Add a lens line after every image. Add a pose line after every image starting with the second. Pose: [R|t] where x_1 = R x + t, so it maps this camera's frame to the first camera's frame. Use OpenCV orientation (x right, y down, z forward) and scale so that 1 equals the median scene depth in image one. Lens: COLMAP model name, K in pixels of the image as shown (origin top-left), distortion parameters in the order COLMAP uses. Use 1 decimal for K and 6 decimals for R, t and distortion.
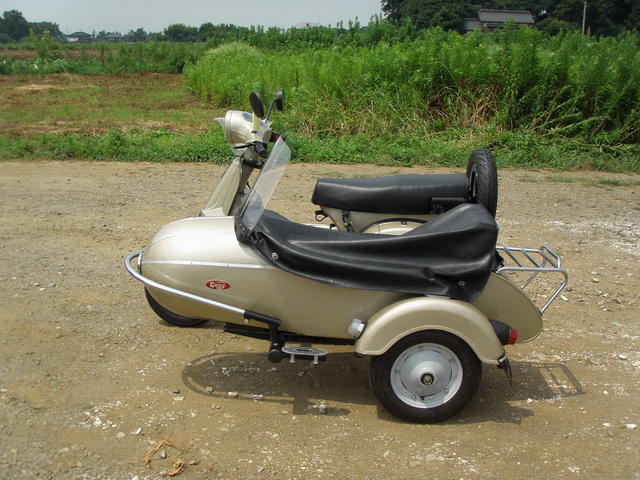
lens RADIAL K [[712.6, 0, 315.8], [0, 712.6, 240.0], [0, 0, 1]] dist [-0.149423, 0.000000]
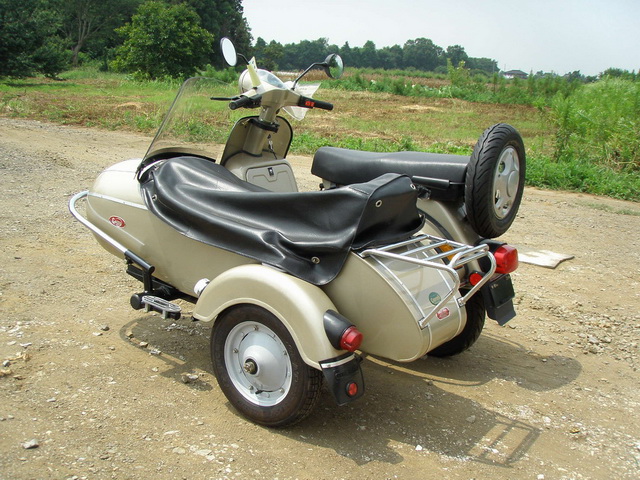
lens RADIAL K [[712.6, 0, 316.5], [0, 712.6, 242.5], [0, 0, 1]] dist [-0.149423, 0.000000]
pose [[0.827209, 0.155986, -0.539809, 0.558892], [-0.184093, 0.982907, 0.001921, 0.035456], [0.530882, 0.097786, 0.841785, 0.292405]]
